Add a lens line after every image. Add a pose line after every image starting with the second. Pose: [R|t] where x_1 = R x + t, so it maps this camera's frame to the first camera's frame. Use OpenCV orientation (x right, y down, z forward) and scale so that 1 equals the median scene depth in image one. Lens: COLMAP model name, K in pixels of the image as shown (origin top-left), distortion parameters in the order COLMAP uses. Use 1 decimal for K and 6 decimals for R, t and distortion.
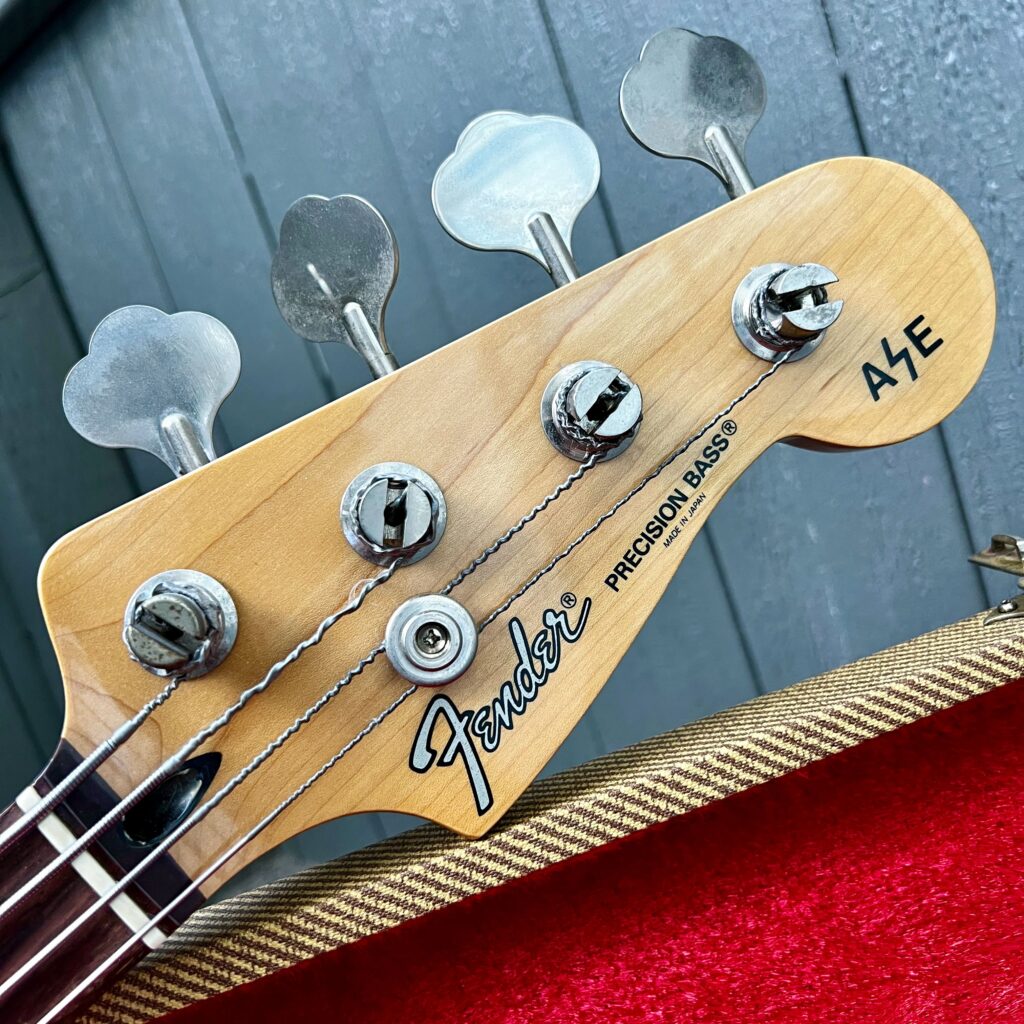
lens RADIAL K [[1017.0, 0, 512.0], [0, 1017.0, 512.0], [0, 0, 1]] dist [0.060088, -0.100444]
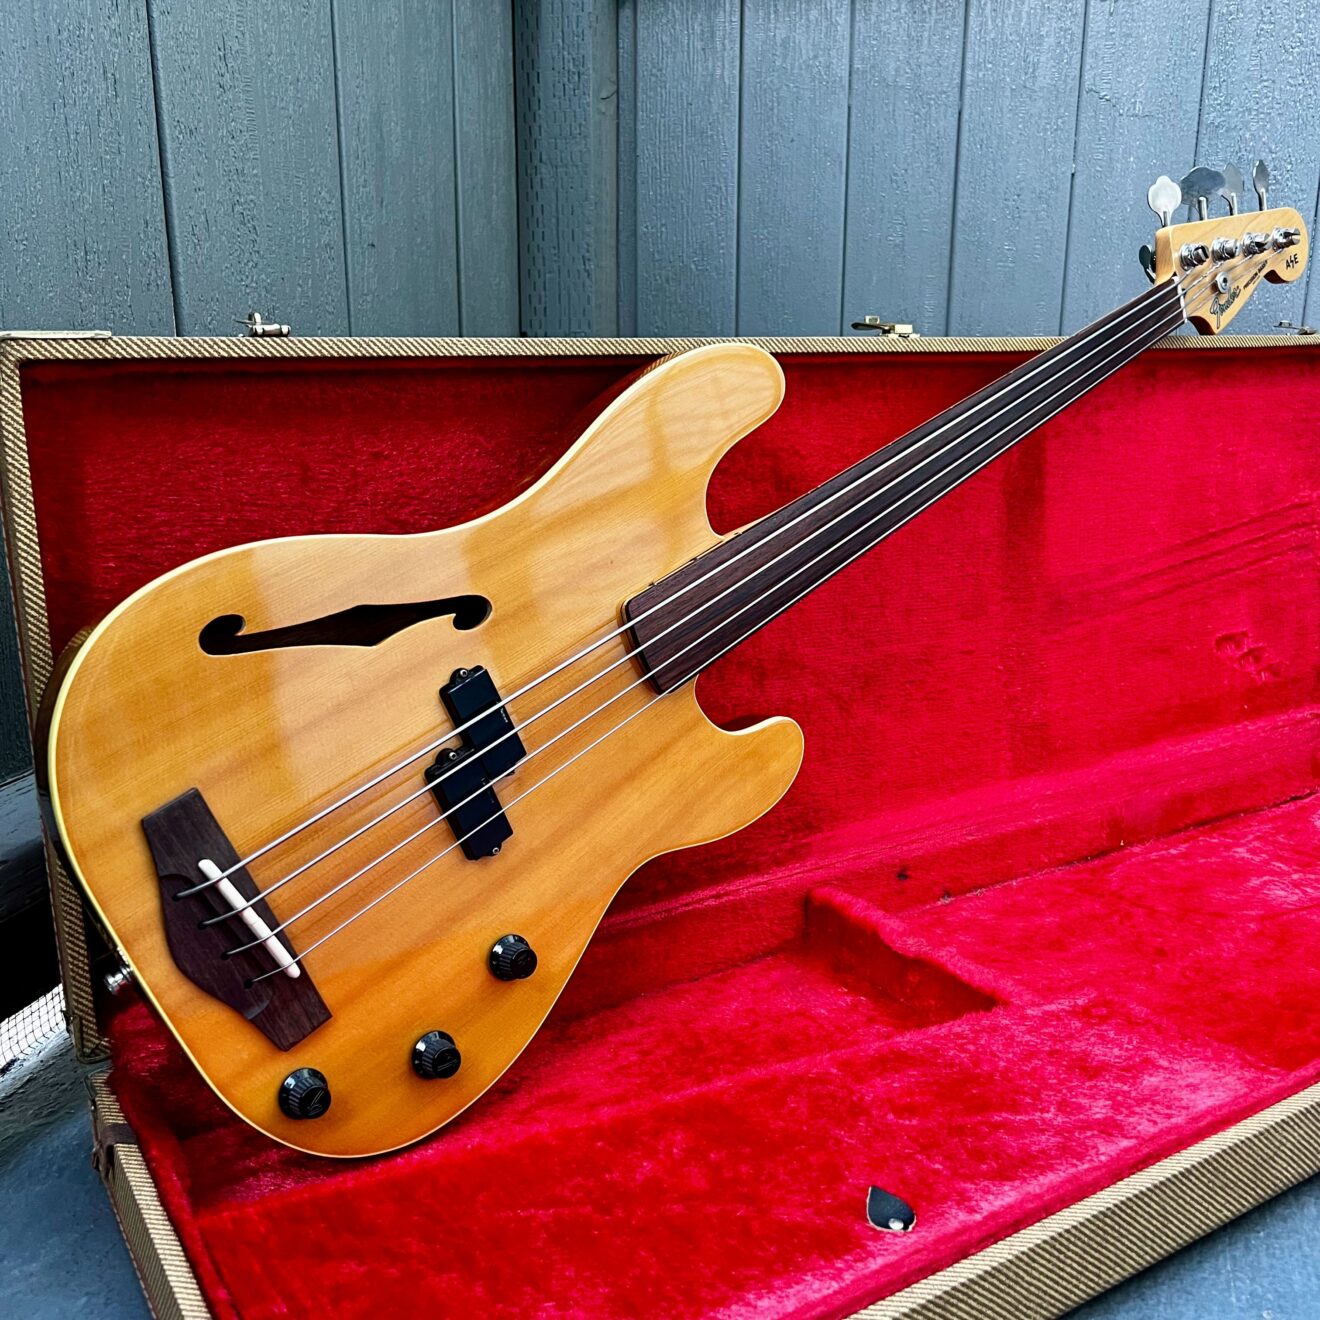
lens RADIAL K [[1311.0, 0, 660.0], [0, 1311.0, 660.0], [0, 0, 1]] dist [0.060088, -0.100444]
pose [[0.853924, 0.212576, 0.475000, -4.030149], [-0.216067, 0.975198, -0.047996, 2.246362], [-0.473422, -0.061647, 0.878676, -2.591278]]
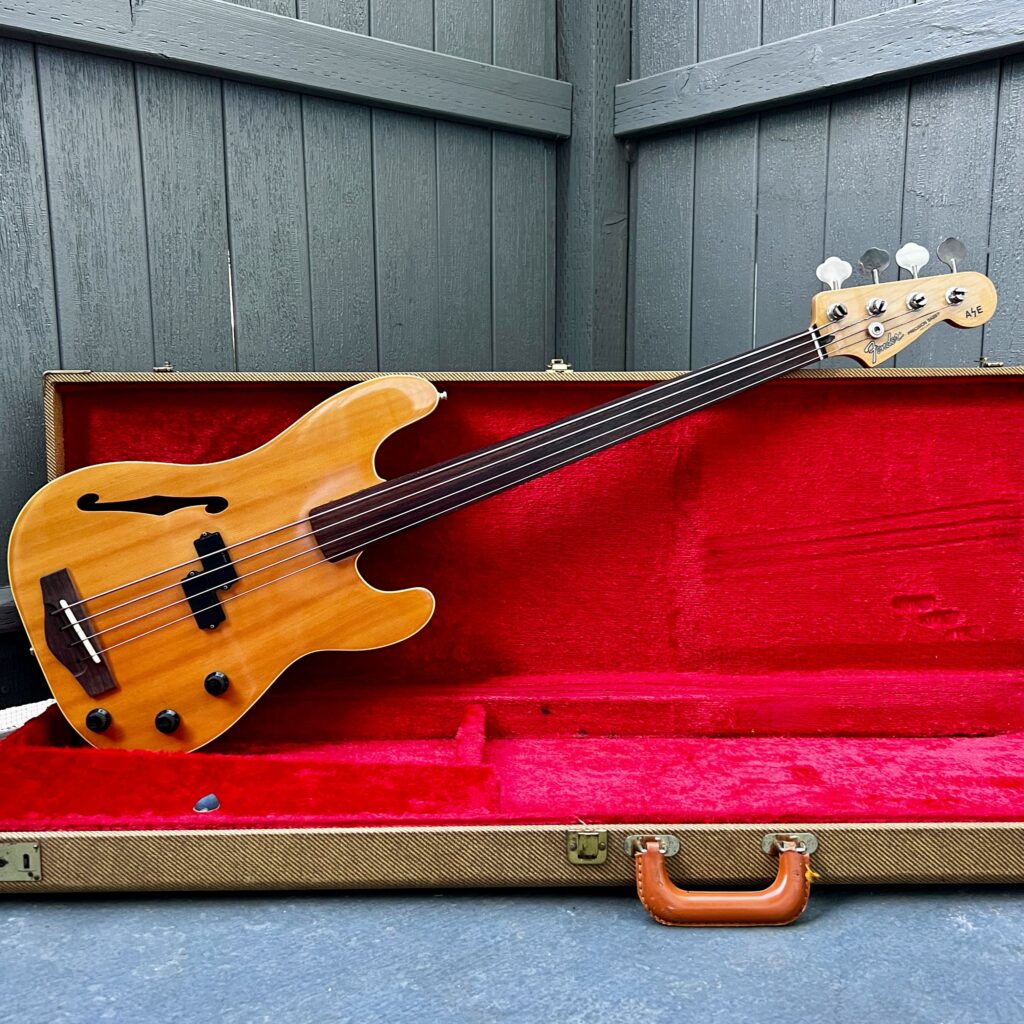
lens RADIAL K [[1017.0, 0, 512.0], [0, 1017.0, 512.0], [0, 0, 1]] dist [0.060088, -0.100444]
pose [[0.943741, 0.325338, -0.059225, -1.244471], [-0.325926, 0.945395, -0.000273, 1.638079], [0.055903, 0.019561, 0.998245, -4.483474]]
